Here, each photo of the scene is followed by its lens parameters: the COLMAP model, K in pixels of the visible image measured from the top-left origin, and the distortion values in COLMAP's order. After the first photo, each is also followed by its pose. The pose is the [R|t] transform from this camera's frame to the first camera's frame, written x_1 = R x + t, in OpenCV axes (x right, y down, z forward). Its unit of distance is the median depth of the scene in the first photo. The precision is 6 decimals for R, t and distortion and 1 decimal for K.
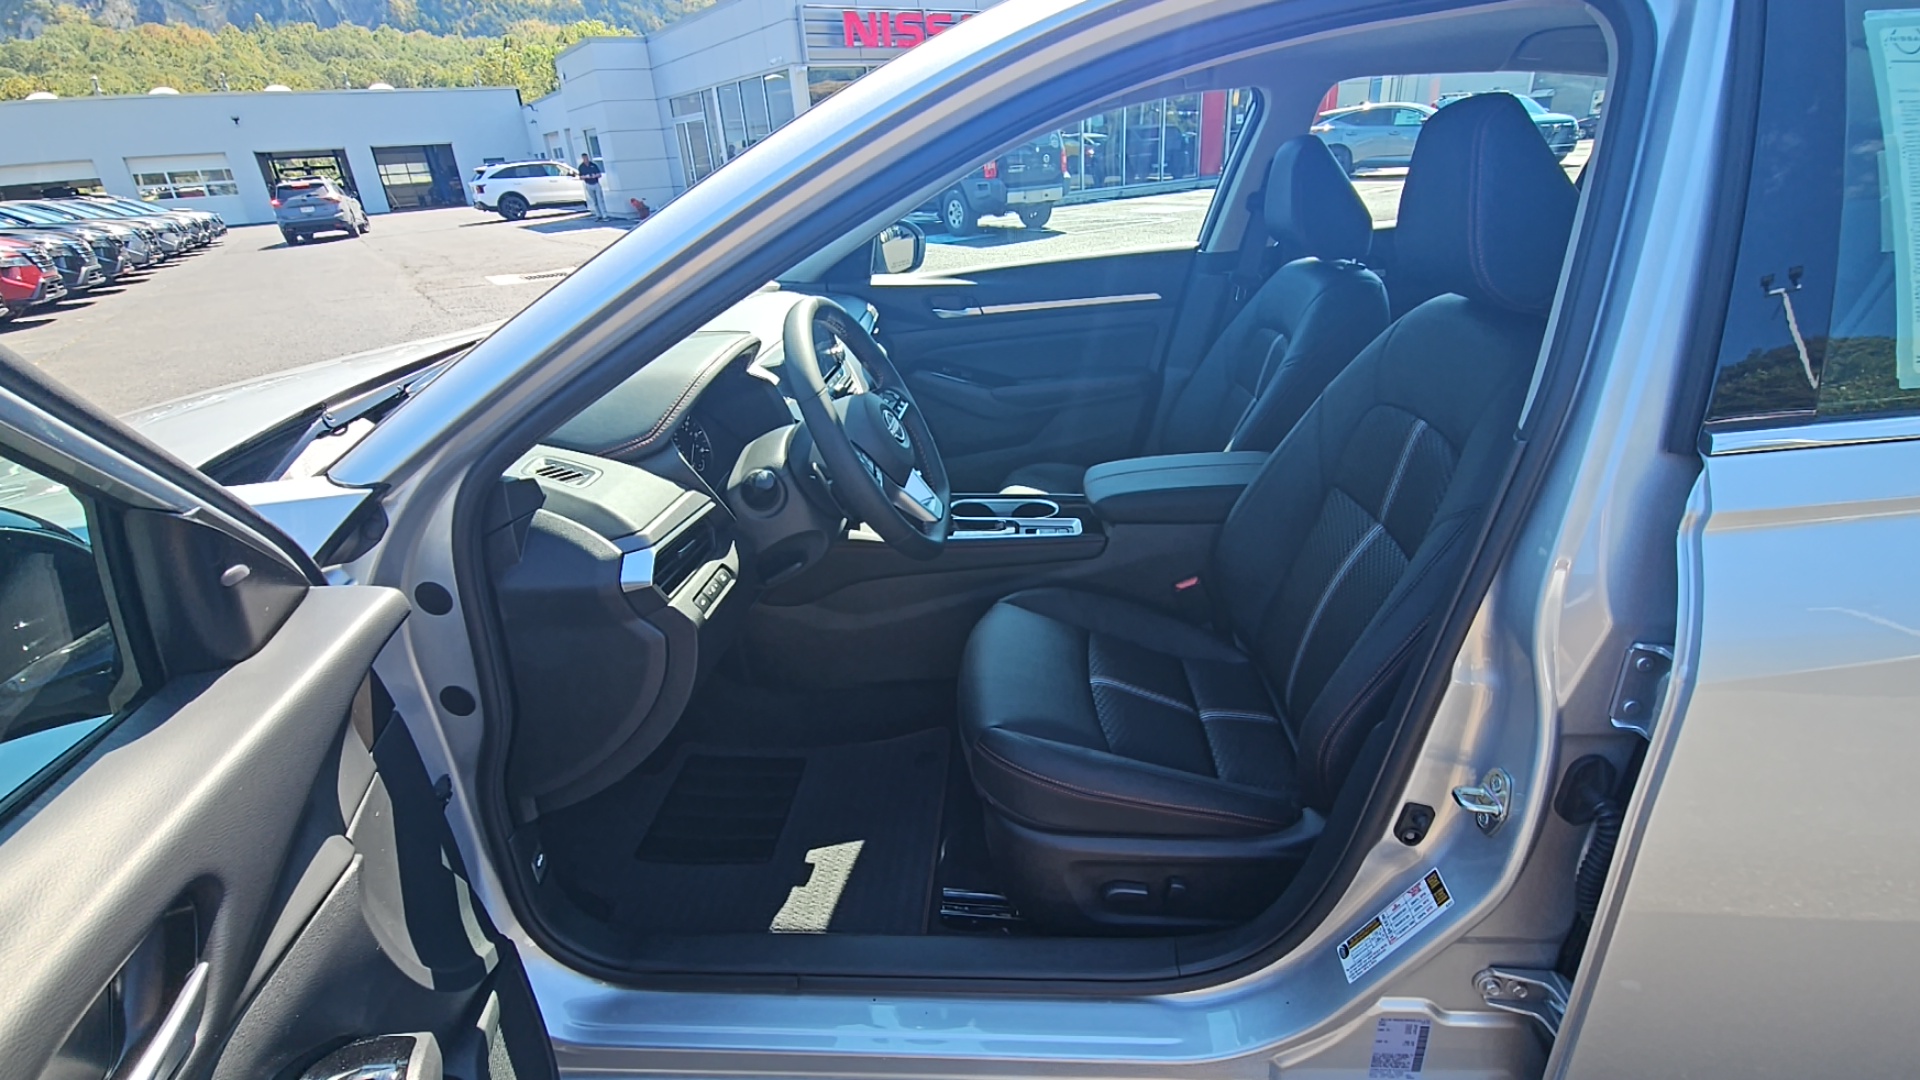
lens RADIAL K [[864.1, 0, 953.4], [0, 864.1, 537.6], [0, 0, 1]] dist [0.002694, 0.000761]
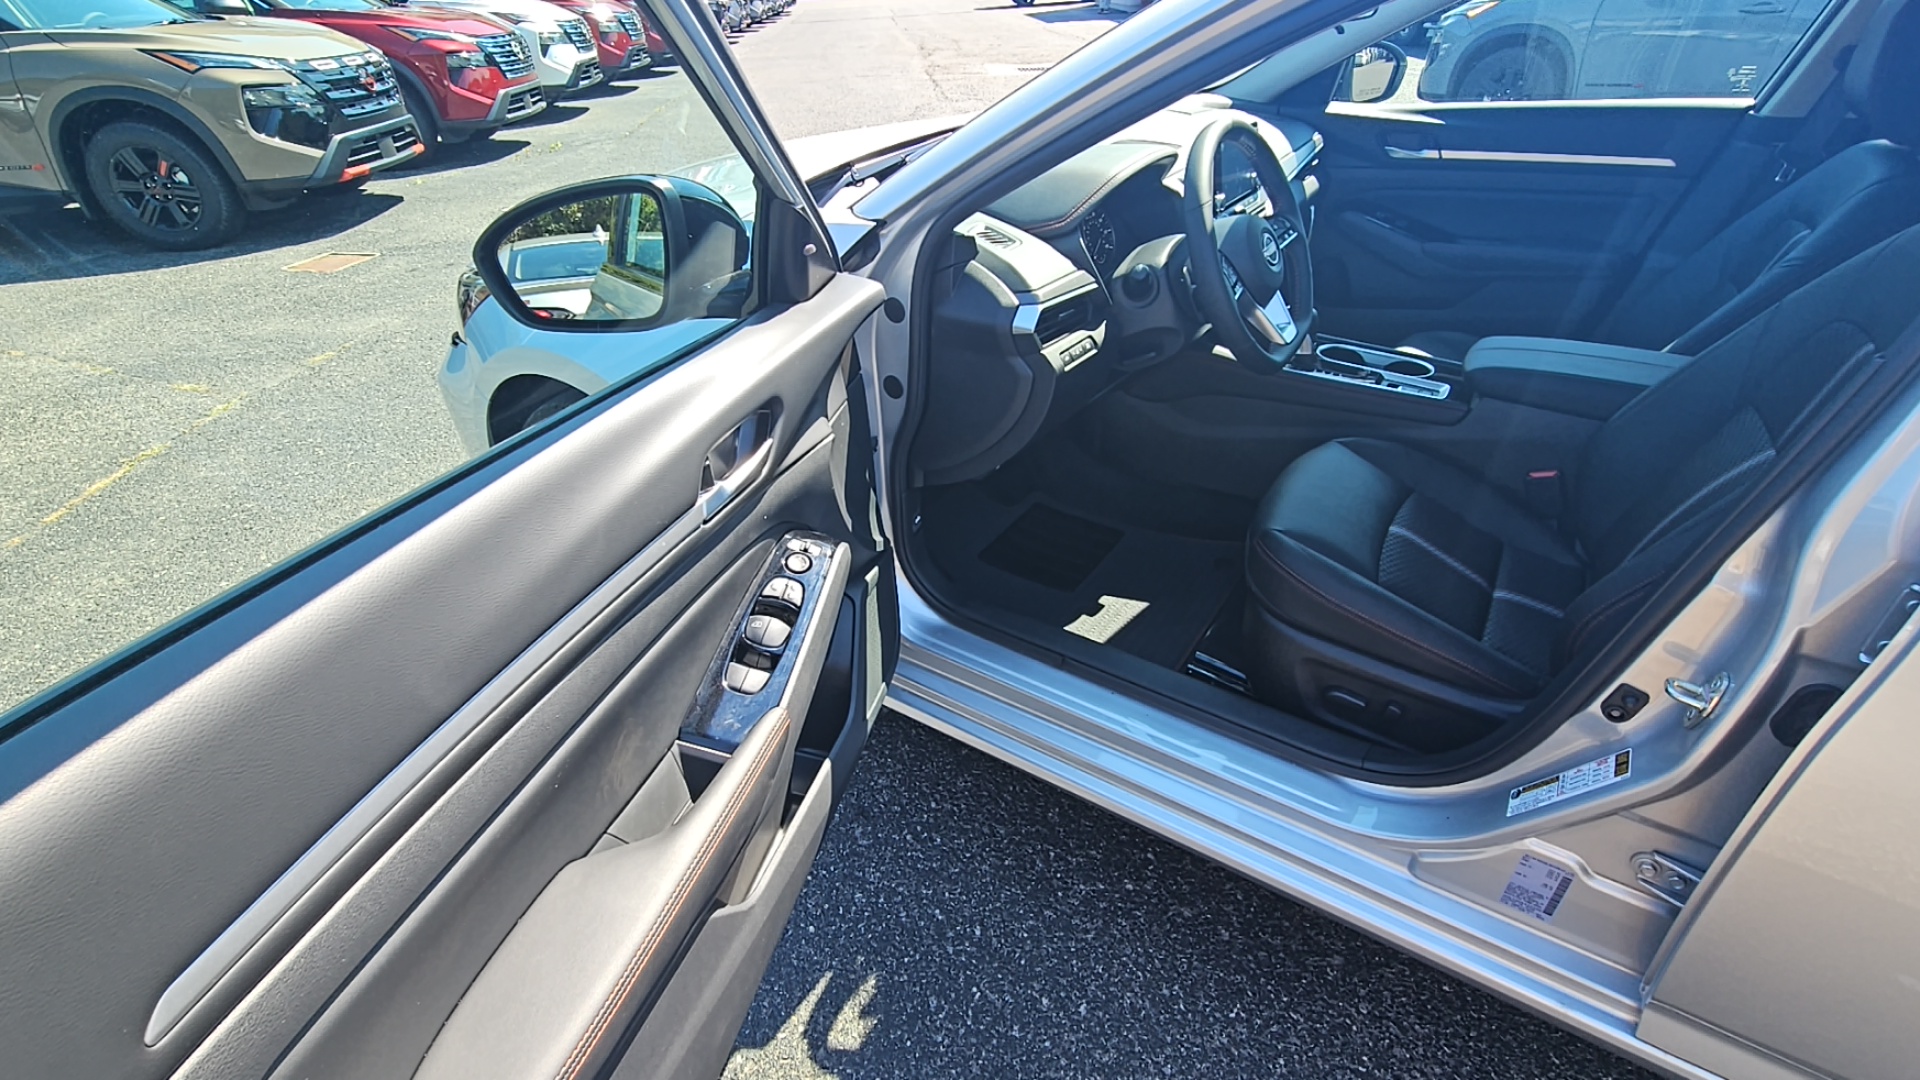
lens RADIAL K [[852.4, 0, 955.3], [0, 852.4, 536.2], [0, 0, 1]] dist [0.009837, -0.007899]
pose [[0.870303, 0.302253, -0.388865, 0.132914], [-0.222094, 0.945558, 0.237895, 0.054891], [0.439599, -0.120676, 0.890051, -0.229964]]
